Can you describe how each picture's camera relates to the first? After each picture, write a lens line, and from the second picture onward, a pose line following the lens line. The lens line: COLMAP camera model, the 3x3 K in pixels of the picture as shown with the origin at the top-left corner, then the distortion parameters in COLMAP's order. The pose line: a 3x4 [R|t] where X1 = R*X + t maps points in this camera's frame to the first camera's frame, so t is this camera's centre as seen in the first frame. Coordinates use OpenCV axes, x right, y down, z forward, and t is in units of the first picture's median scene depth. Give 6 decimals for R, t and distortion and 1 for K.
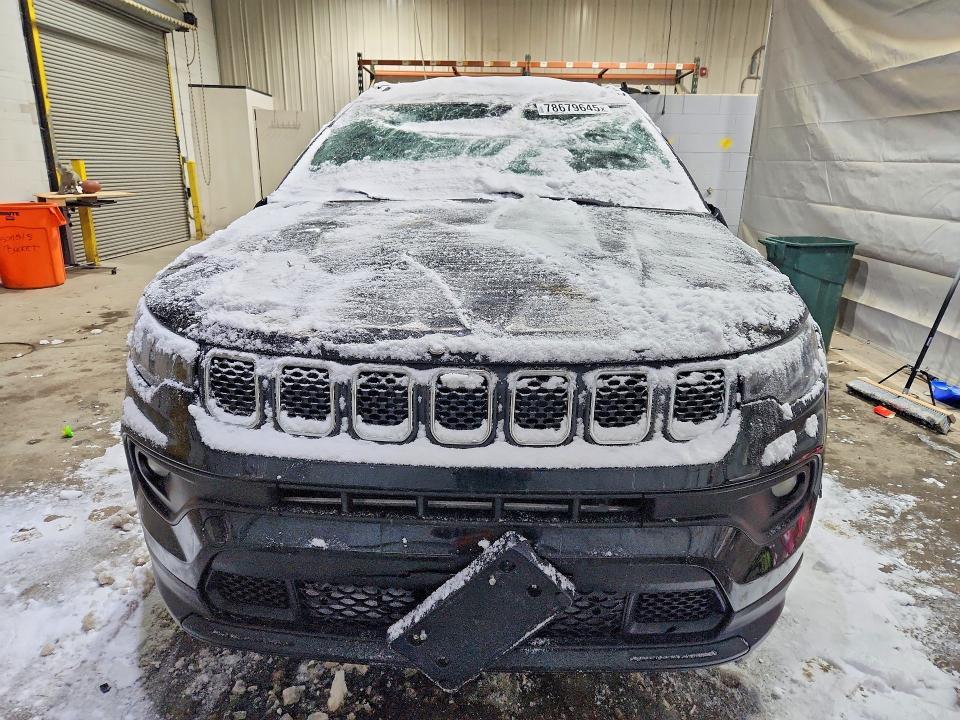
lens RADIAL K [[664.0, 0, 480.0], [0, 664.0, 360.0], [0, 0, 1]] dist [0.095323, -0.091024]
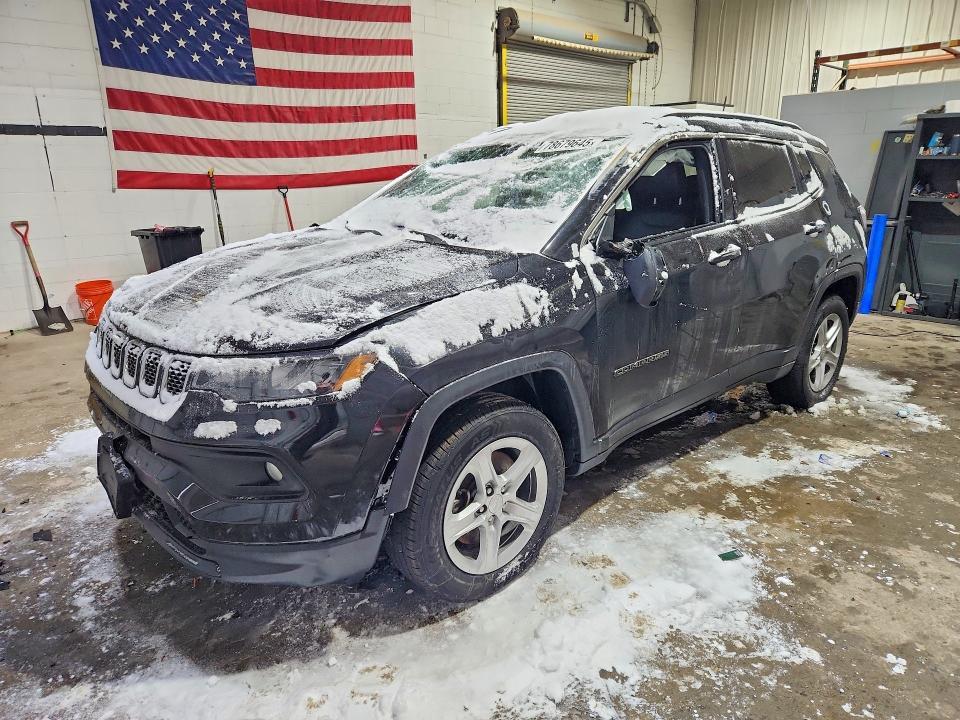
lens RADIAL K [[664.0, 0, 480.0], [0, 664.0, 360.0], [0, 0, 1]] dist [0.095323, -0.091024]
pose [[0.674827, 0.180083, -0.715666, 0.917891], [-0.180686, 0.980572, 0.076365, -0.109153], [0.715514, 0.077778, 0.694255, 0.222230]]
